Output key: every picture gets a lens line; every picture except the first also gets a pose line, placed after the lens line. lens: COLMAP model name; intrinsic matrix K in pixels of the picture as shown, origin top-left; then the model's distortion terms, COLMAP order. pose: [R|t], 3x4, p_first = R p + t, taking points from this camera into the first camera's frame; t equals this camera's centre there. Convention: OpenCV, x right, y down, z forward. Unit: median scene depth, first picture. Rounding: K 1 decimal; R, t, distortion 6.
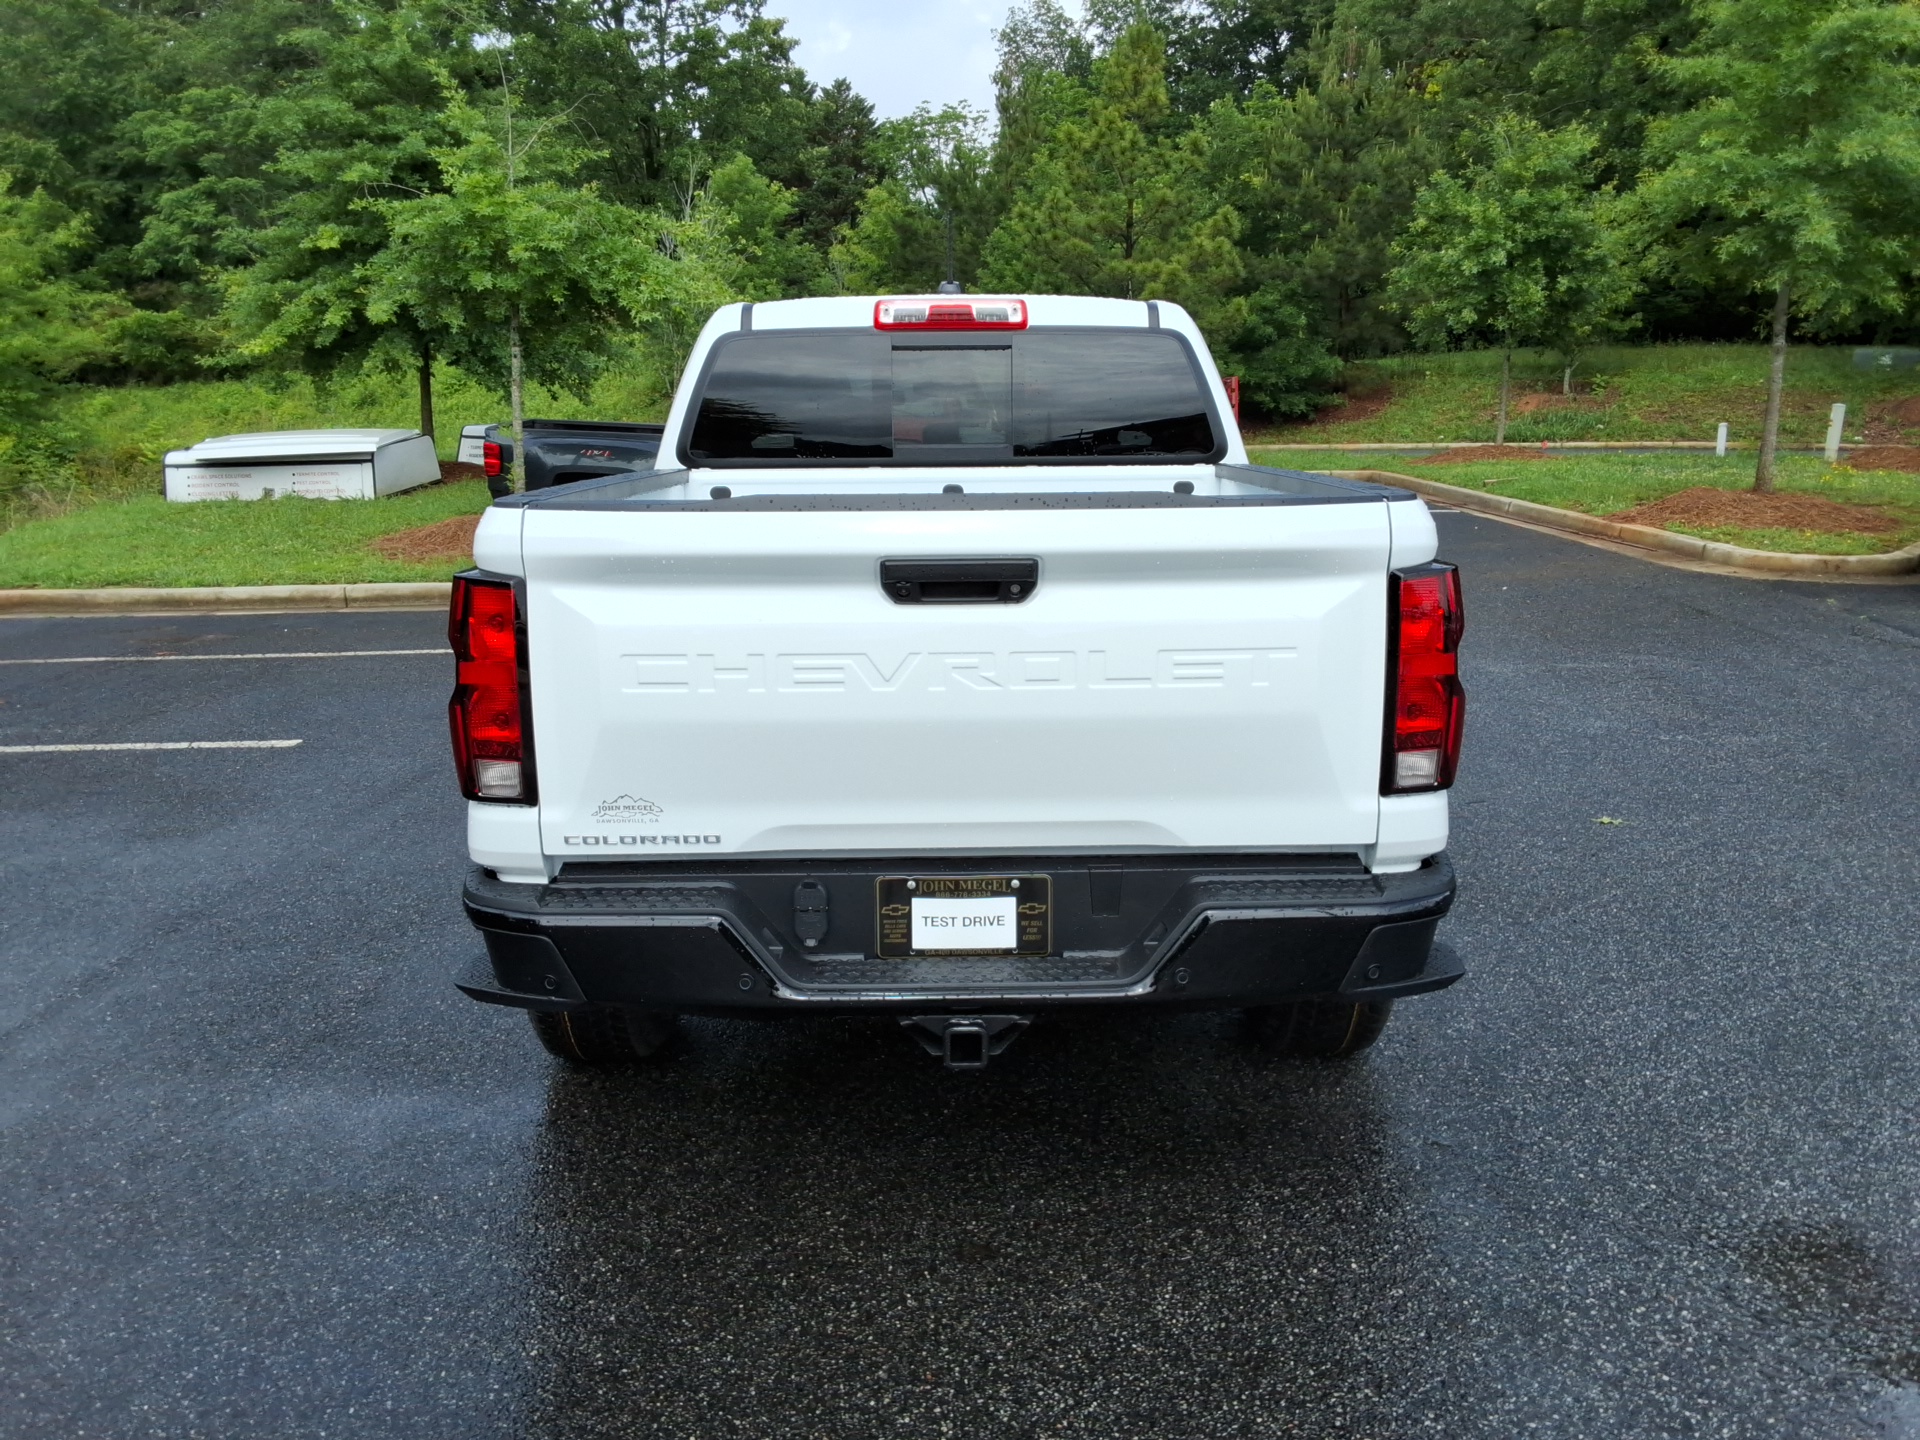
lens RADIAL K [[1547.6, 0, 974.9], [0, 1547.6, 714.3], [0, 0, 1]] dist [0.125995, -0.197453]
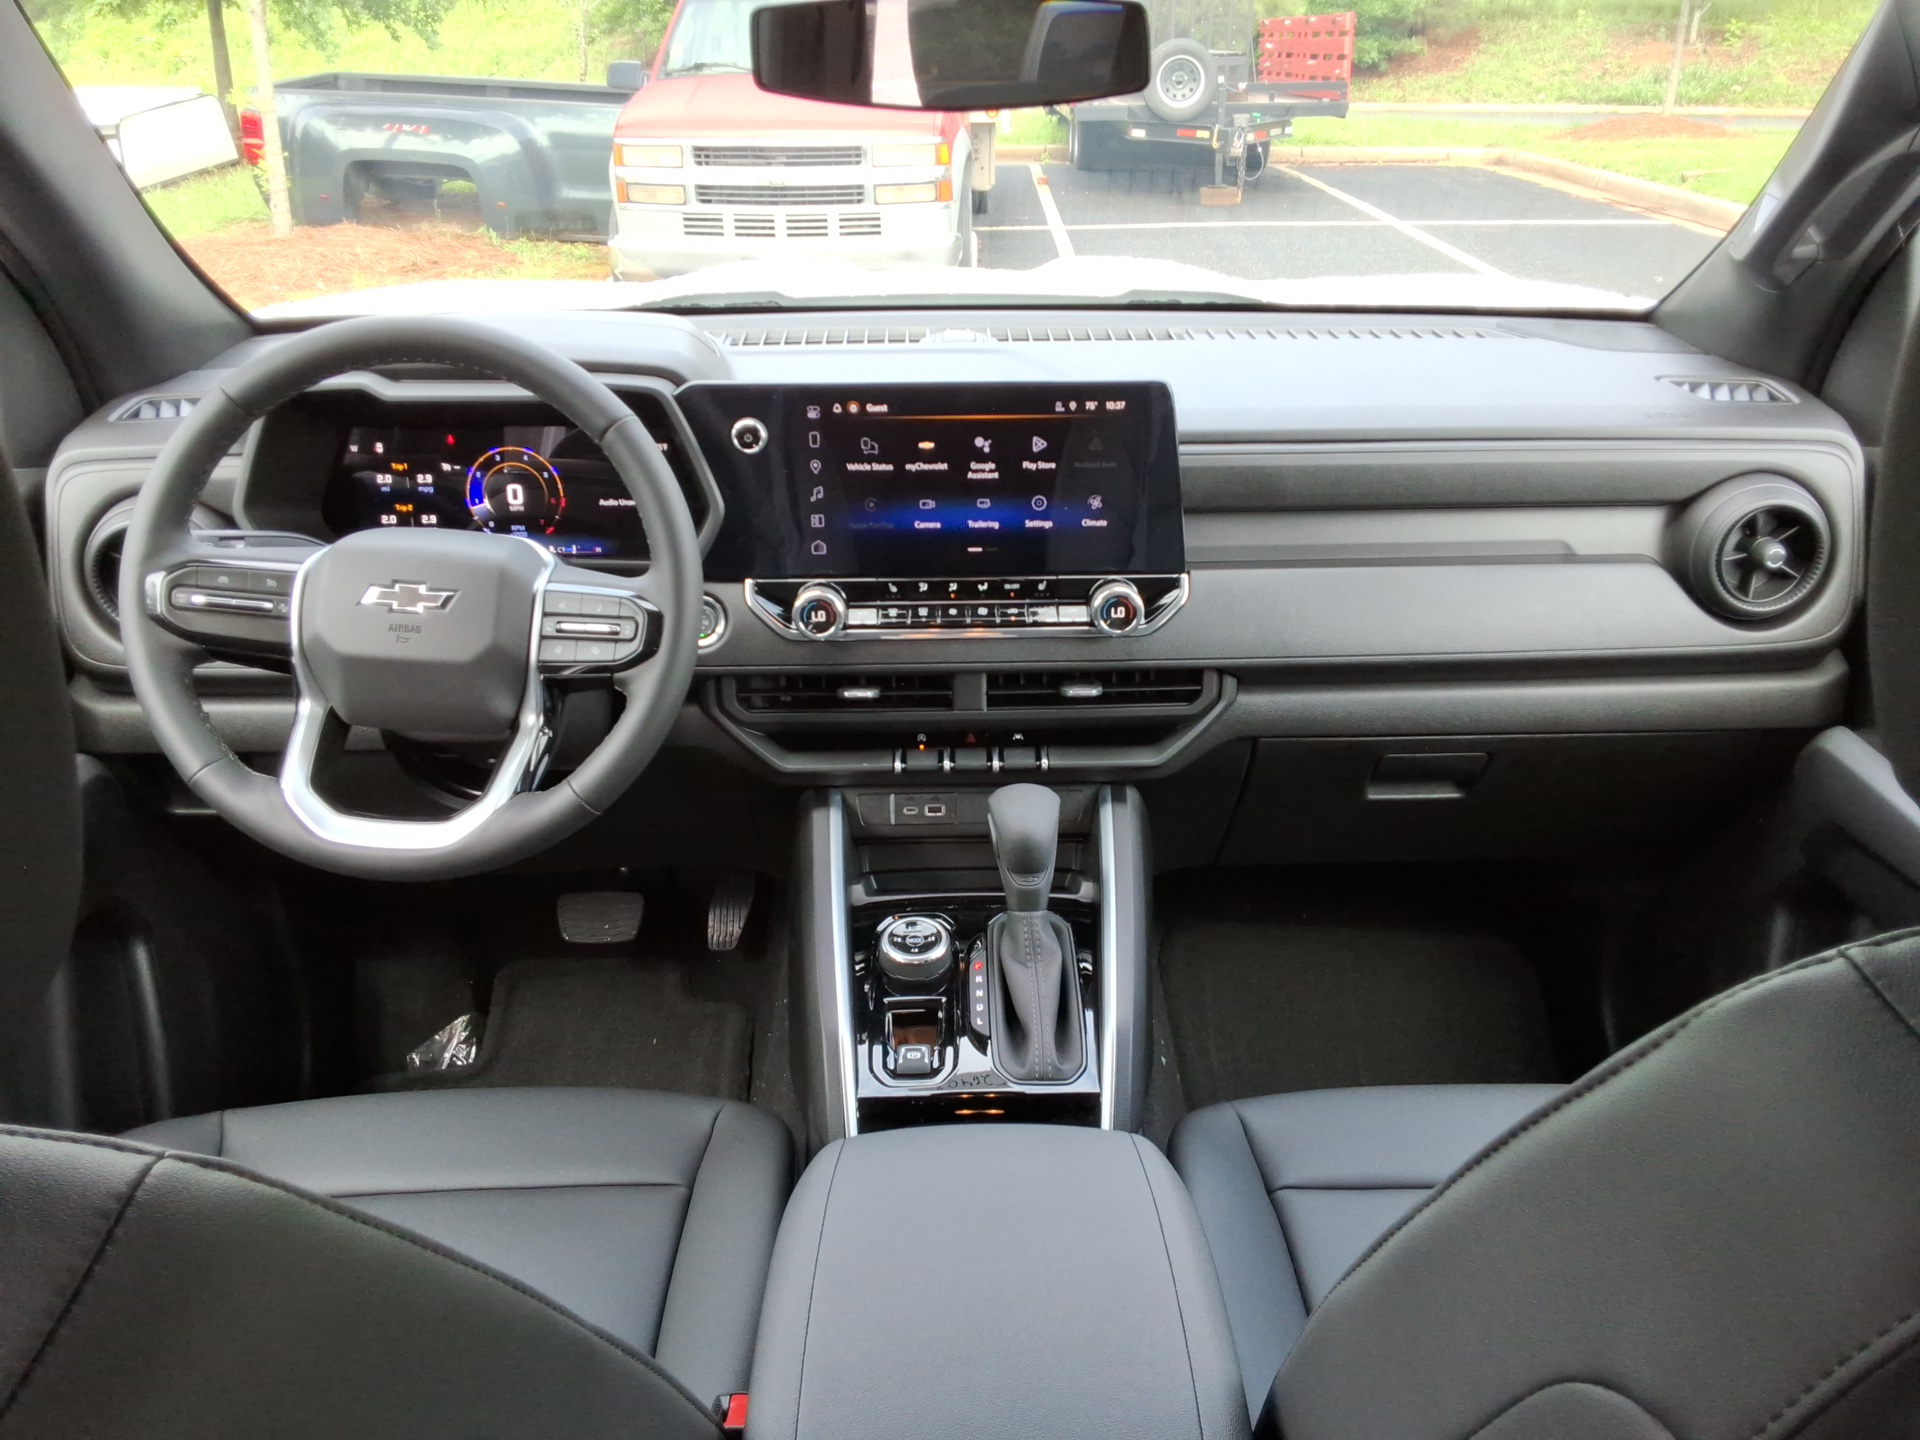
lens RADIAL K [[1547.6, 0, 974.9], [0, 1547.6, 714.3], [0, 0, 1]] dist [0.125995, -0.197453]
pose [[0.999968, 0.005651, 0.005591, -0.005296], [-0.006674, 0.978877, 0.204340, -0.057682], [-0.004318, -0.204371, 0.978884, 0.267882]]
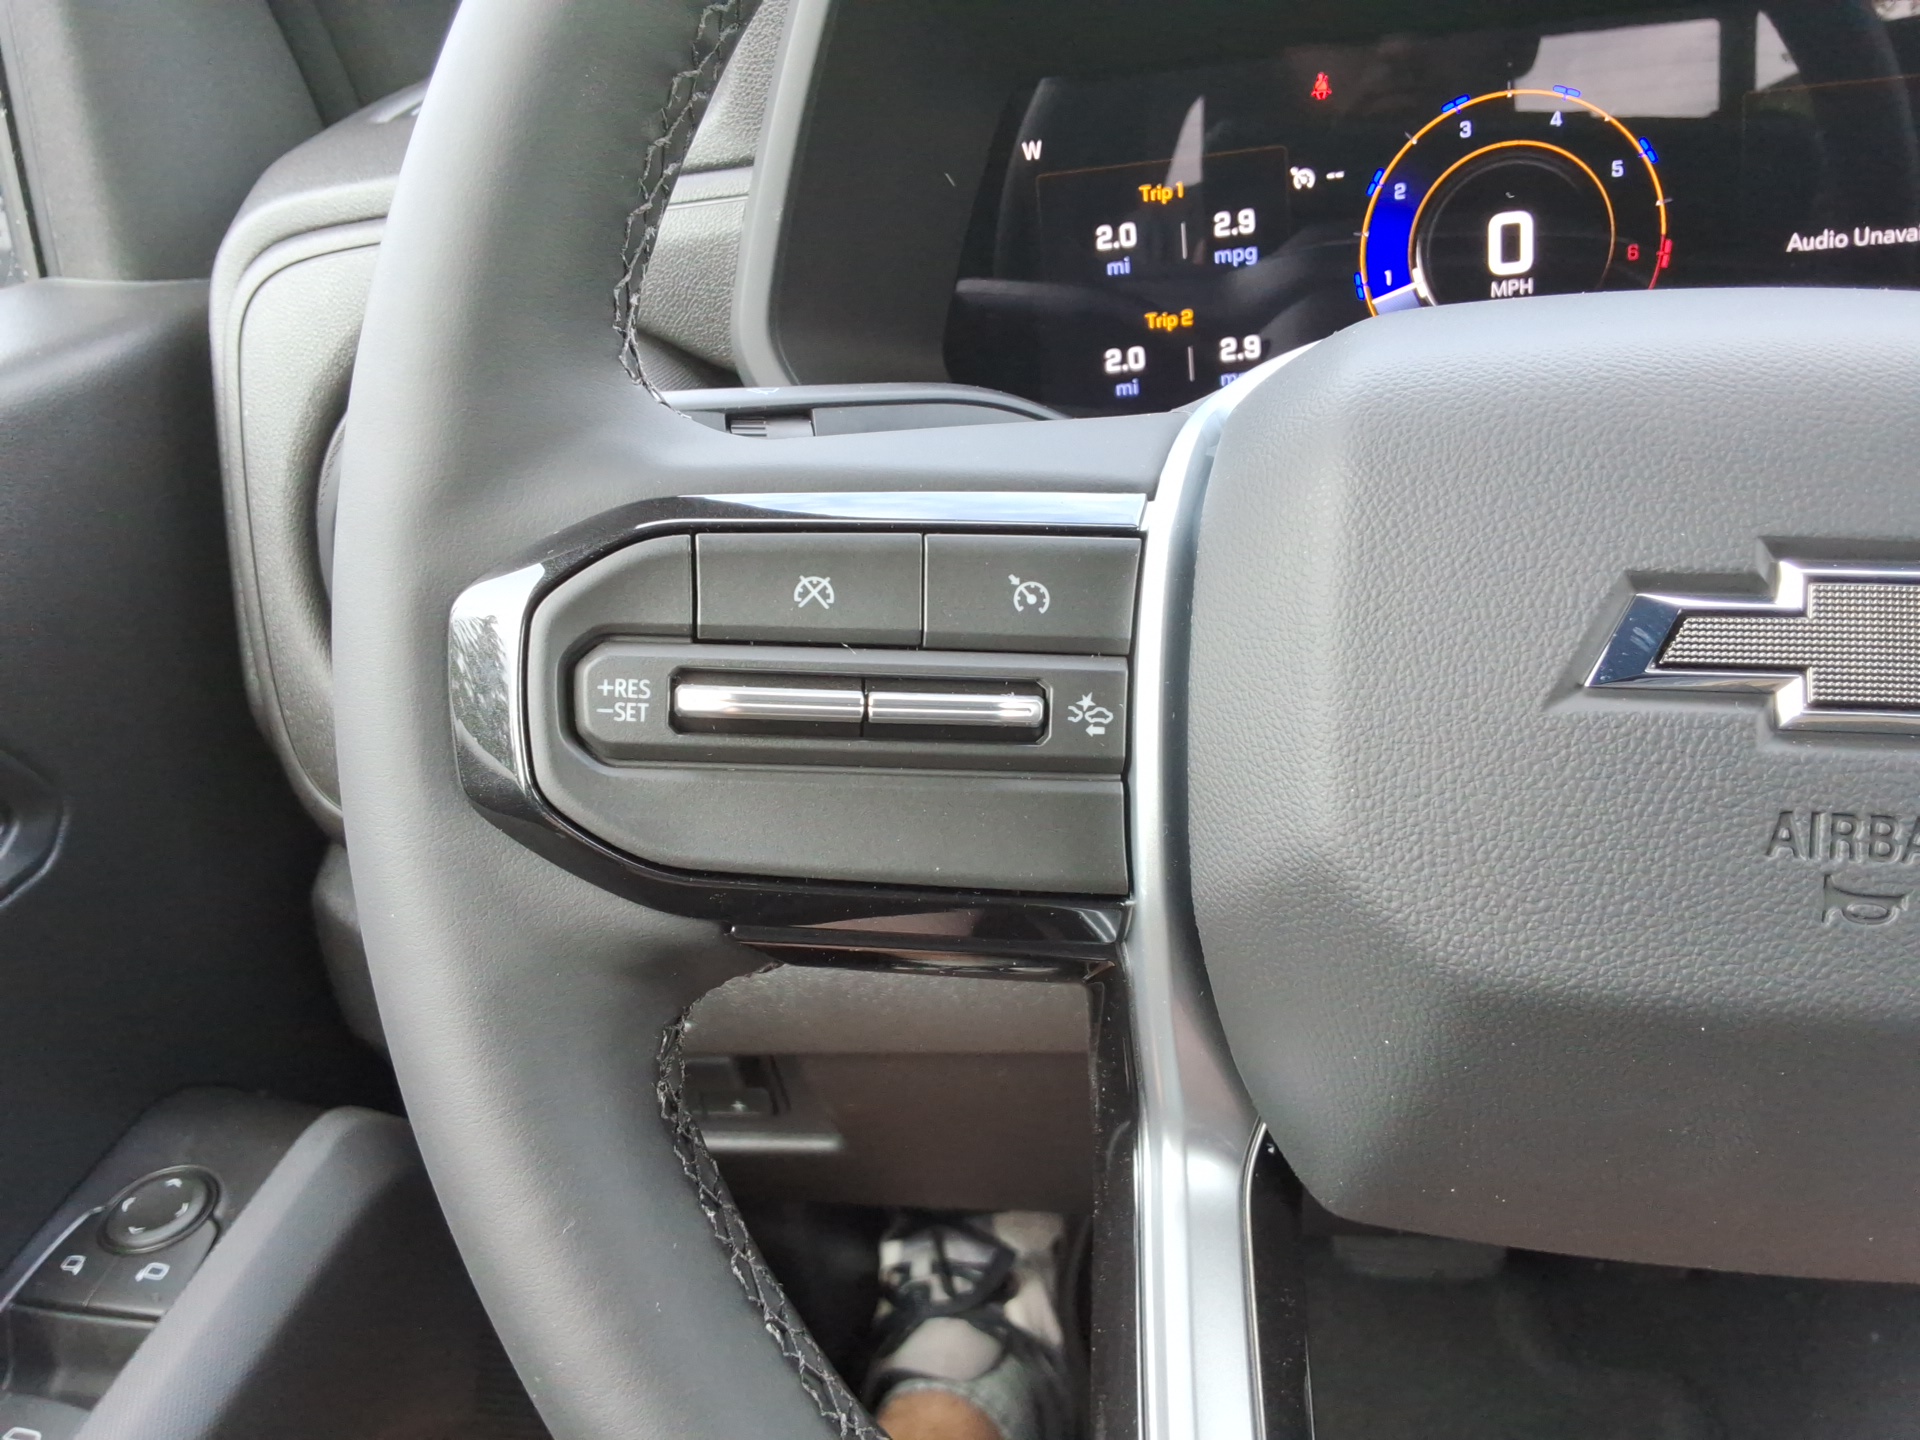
lens RADIAL K [[1558.4, 0, 971.5], [0, 1558.4, 708.3], [0, 0, 1]] dist [0.123930, -0.202116]
pose [[0.977205, -0.027752, -0.210478, -0.031579], [0.079060, 0.967680, 0.239468, -0.051773], [0.197030, -0.250649, 0.947815, 0.319786]]
